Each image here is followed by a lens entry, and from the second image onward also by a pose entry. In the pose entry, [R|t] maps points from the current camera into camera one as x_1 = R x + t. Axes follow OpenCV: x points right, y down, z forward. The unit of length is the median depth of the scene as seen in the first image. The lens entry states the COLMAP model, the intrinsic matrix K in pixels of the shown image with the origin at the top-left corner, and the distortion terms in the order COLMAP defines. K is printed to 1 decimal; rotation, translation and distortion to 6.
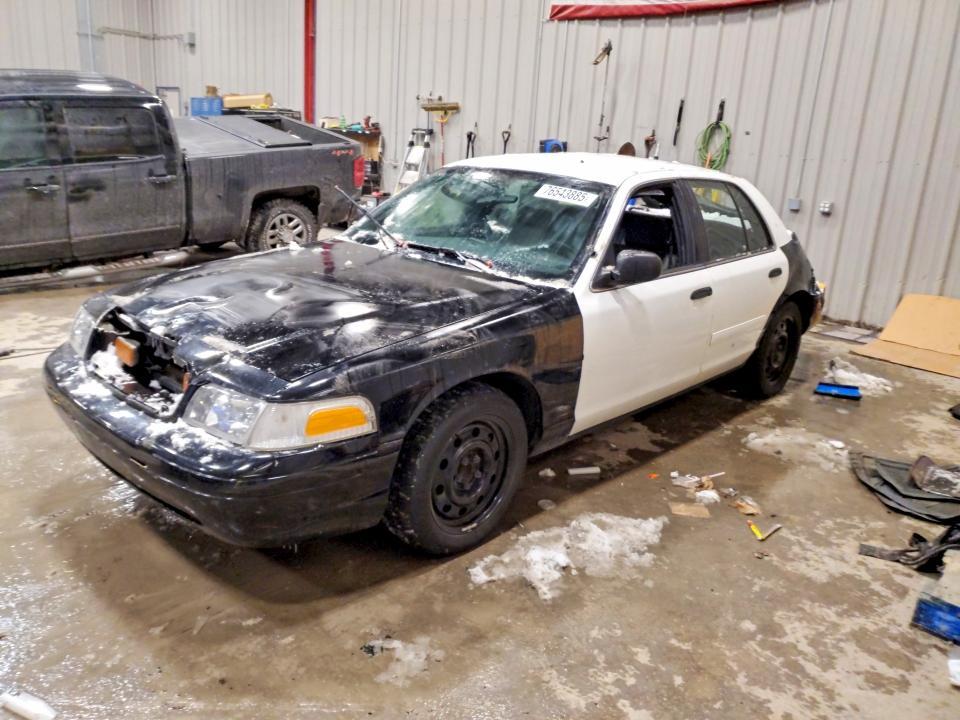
lens RADIAL K [[752.2, 0, 464.9], [0, 752.2, 359.1], [0, 0, 1]] dist [0.017415, 0.006672]
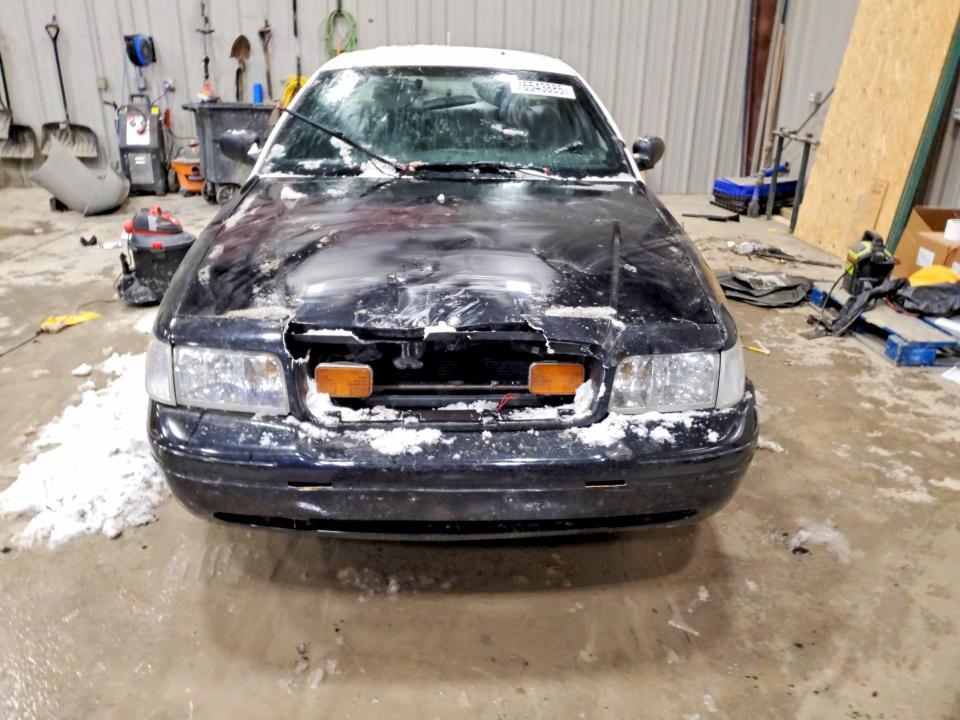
lens RADIAL K [[752.2, 0, 464.9], [0, 752.2, 359.1], [0, 0, 1]] dist [0.017415, 0.006672]
pose [[0.691663, -0.317767, 0.648558, -0.621225], [0.232712, 0.948168, 0.216385, -0.113937], [-0.683702, 0.001262, 0.729761, 0.342621]]
